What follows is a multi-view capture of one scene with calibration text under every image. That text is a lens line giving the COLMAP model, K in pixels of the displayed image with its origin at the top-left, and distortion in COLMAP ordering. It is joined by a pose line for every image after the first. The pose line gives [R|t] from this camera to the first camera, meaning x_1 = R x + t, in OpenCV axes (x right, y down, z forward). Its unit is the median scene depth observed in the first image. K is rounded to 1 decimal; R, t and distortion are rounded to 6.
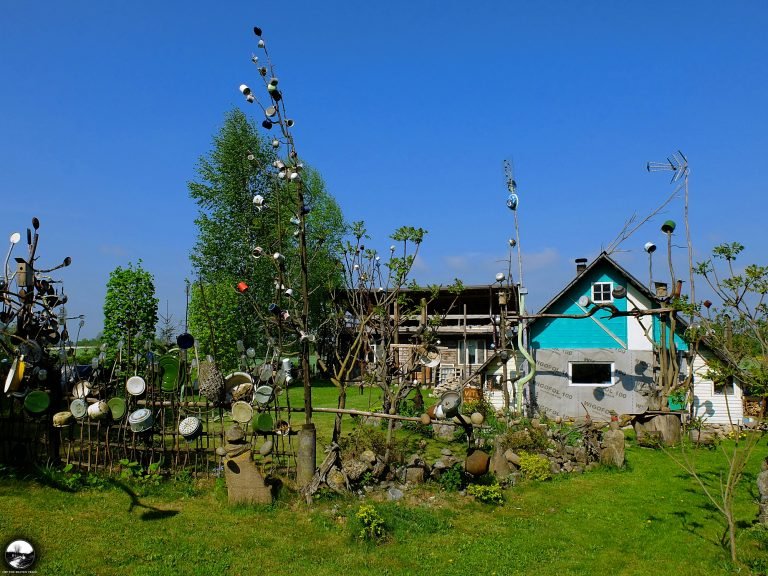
lens RADIAL K [[610.9, 0, 384.1], [0, 610.9, 290.6], [0, 0, 1]] dist [-0.019835, -0.003027]
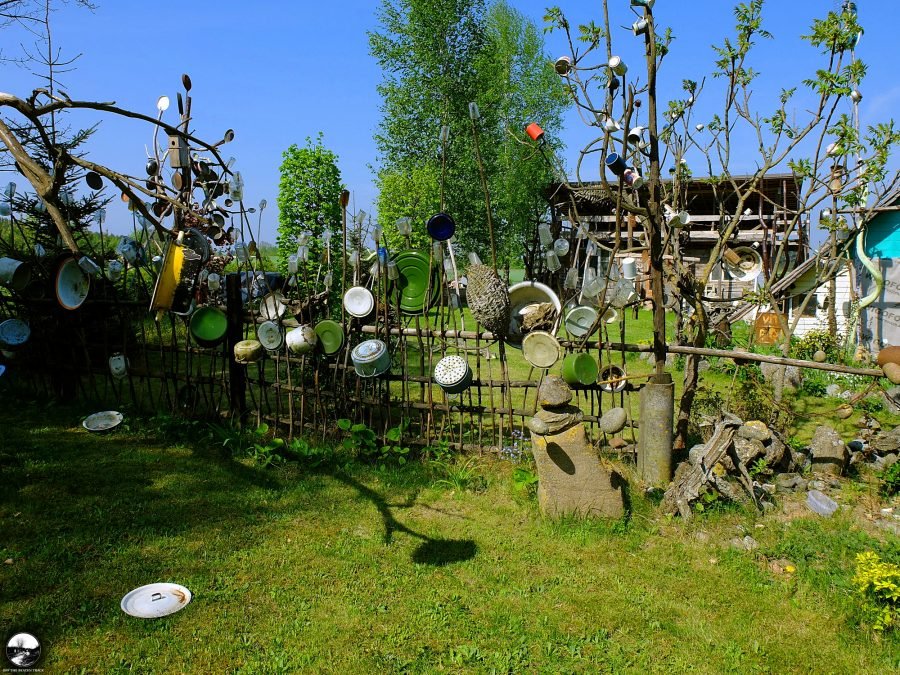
lens RADIAL K [[715.9, 0, 456.7], [0, 715.9, 330.5], [0, 0, 1]] dist [-0.019835, -0.003027]
pose [[0.985160, 0.024741, -0.169845, -0.187996], [0.007985, 0.981879, 0.189342, 0.049067], [0.171452, -0.187888, 0.967110, 0.315979]]
